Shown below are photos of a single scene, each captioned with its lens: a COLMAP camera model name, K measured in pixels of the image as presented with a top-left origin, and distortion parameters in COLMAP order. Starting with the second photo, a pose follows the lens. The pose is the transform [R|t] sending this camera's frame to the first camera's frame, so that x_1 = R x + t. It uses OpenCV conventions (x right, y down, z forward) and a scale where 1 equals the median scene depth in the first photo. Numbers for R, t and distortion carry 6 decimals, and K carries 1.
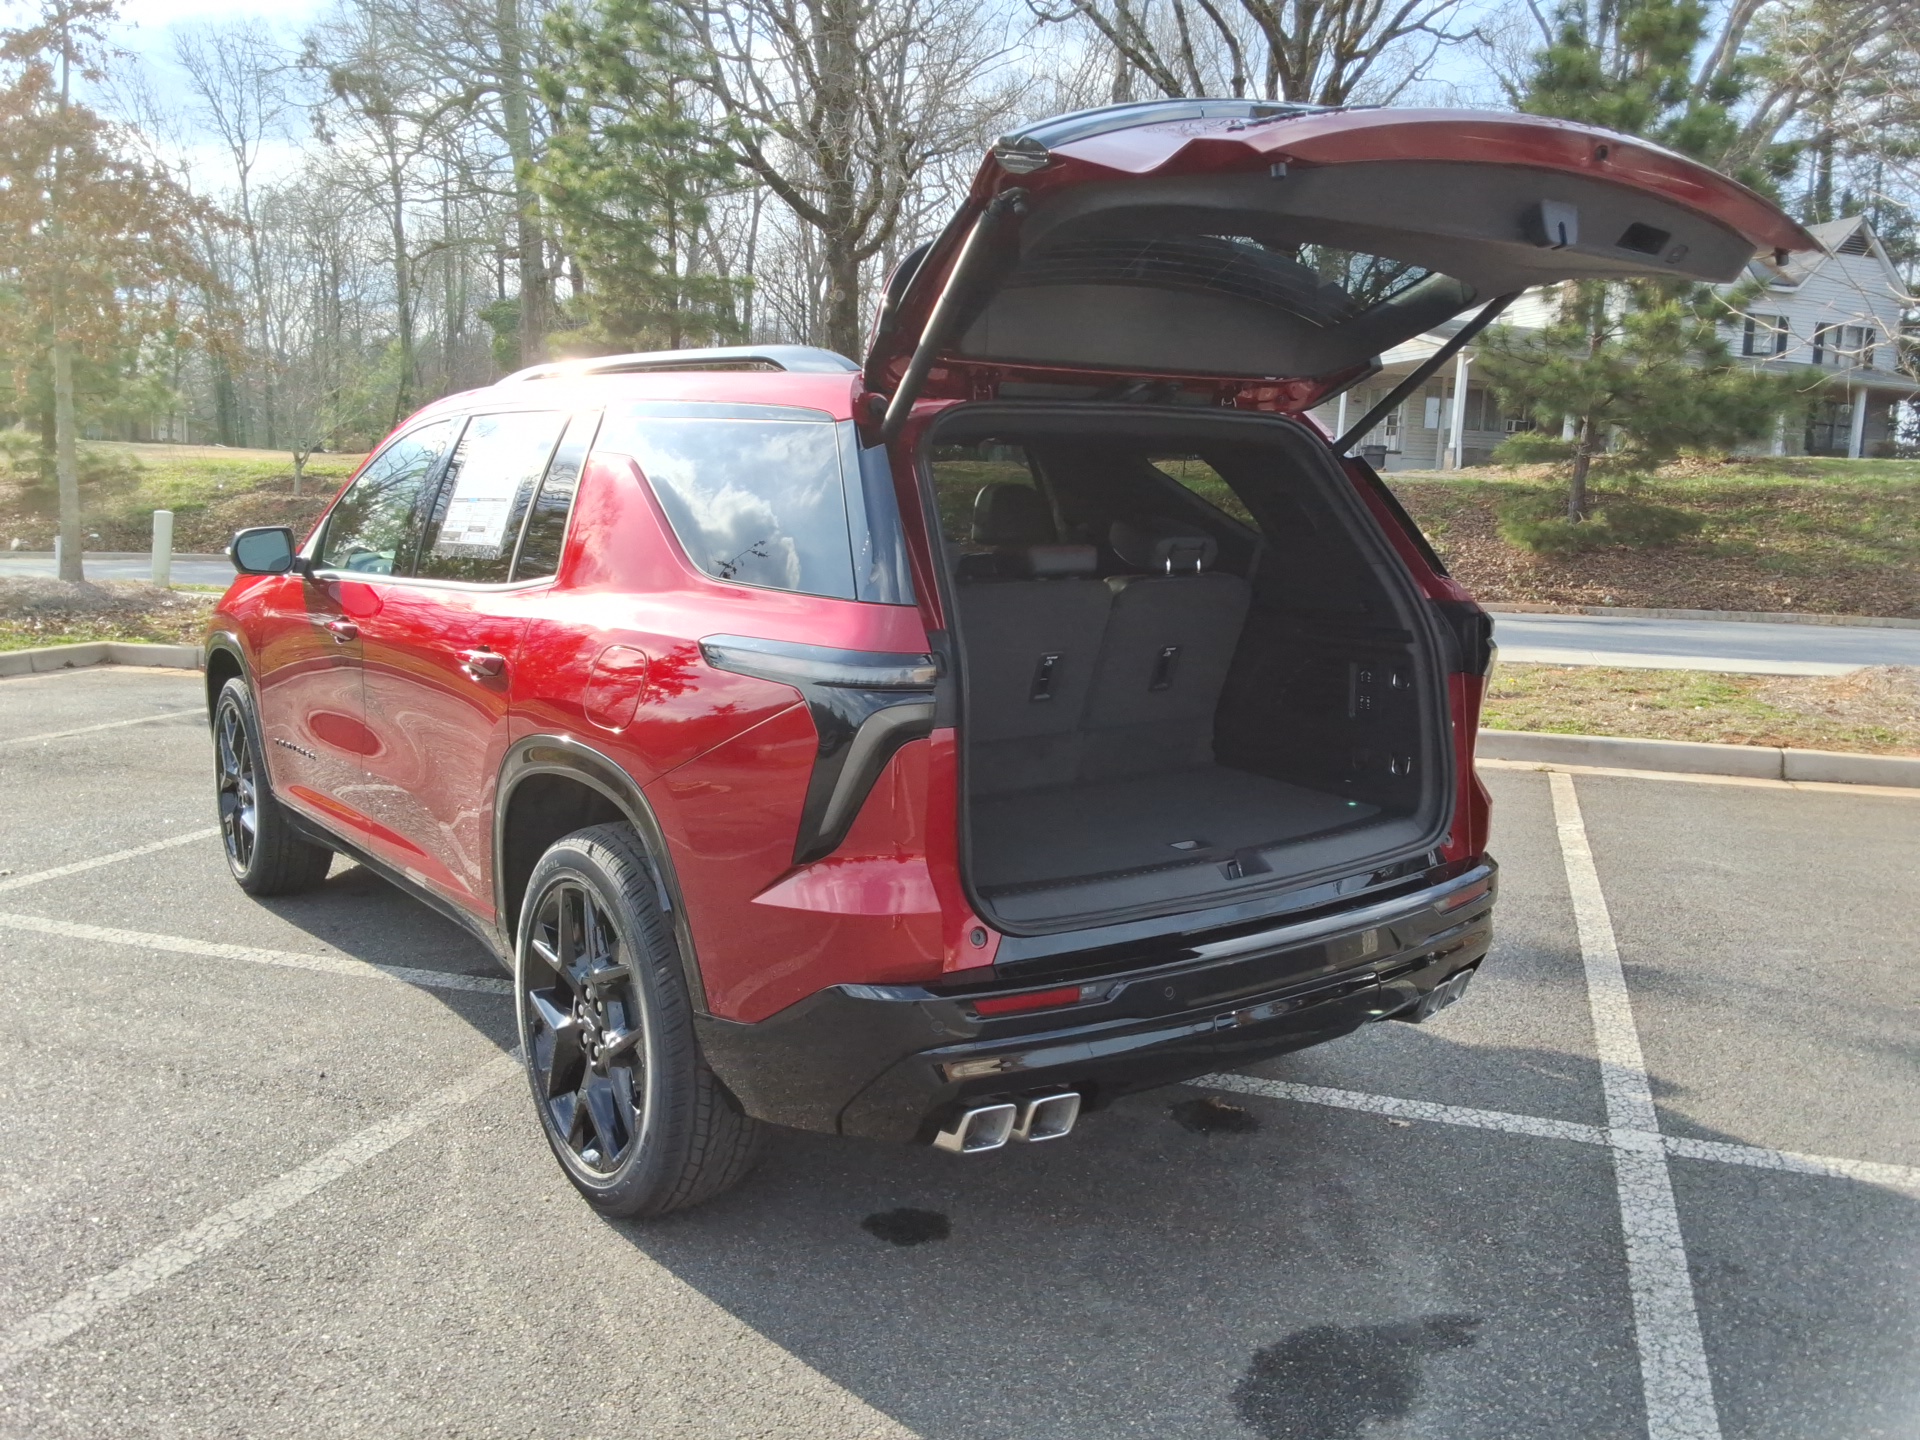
lens RADIAL K [[1549.1, 0, 969.6], [0, 1549.1, 692.5], [0, 0, 1]] dist [0.108175, -0.173126]
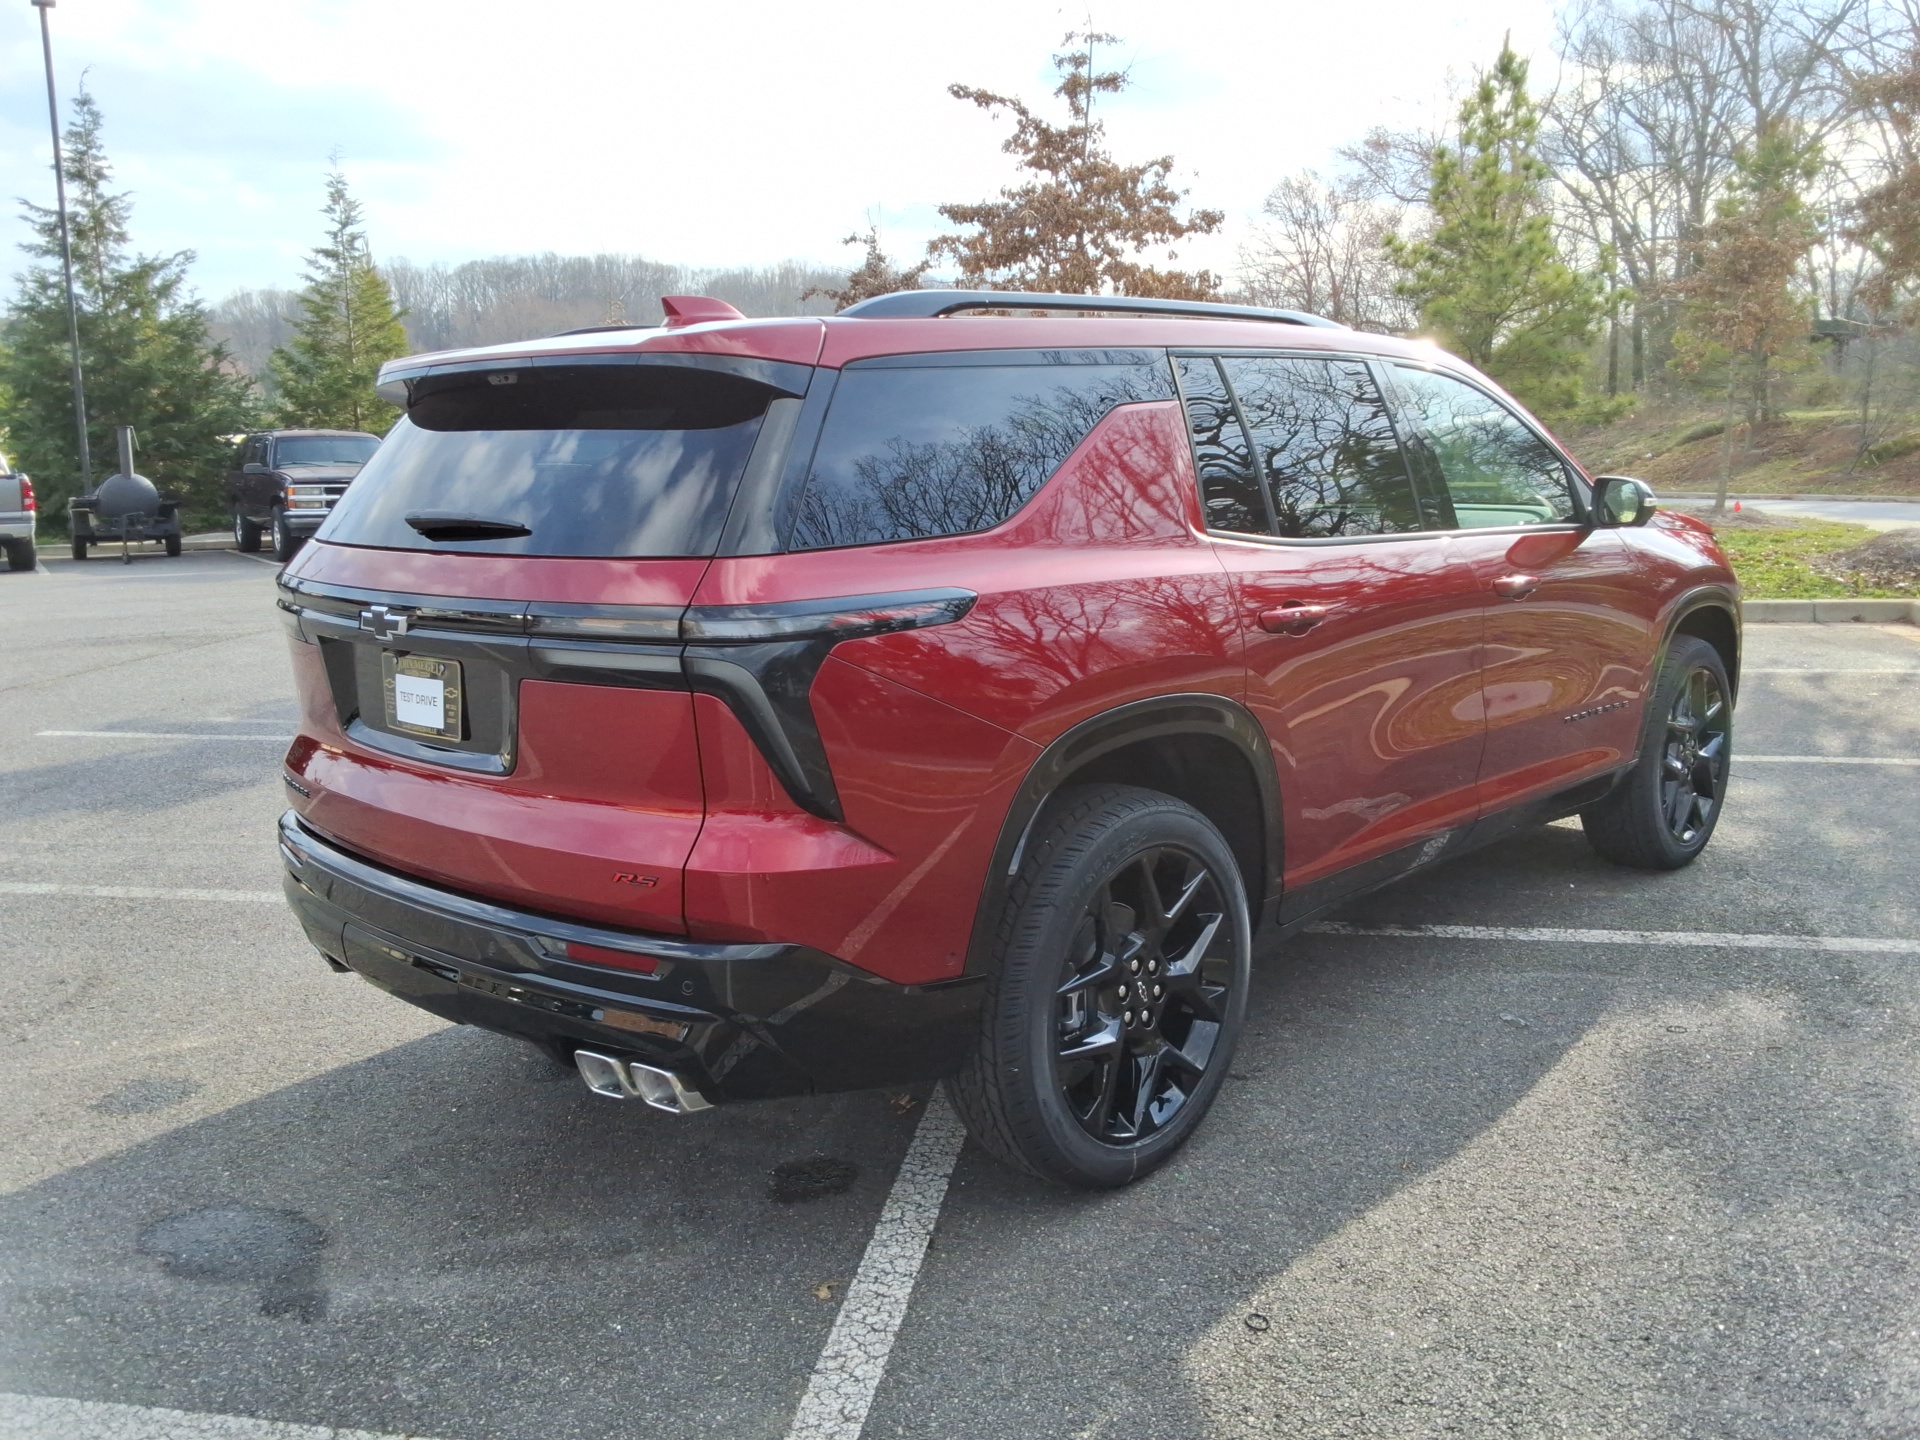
lens RADIAL K [[1534.8, 0, 961.9], [0, 1534.8, 691.3], [0, 0, 1]] dist [0.124041, -0.202356]
pose [[0.165789, 0.139820, -0.976199, 1.003500], [-0.109486, 0.986388, 0.122685, -0.108341], [0.980065, 0.086540, 0.178841, 0.946175]]
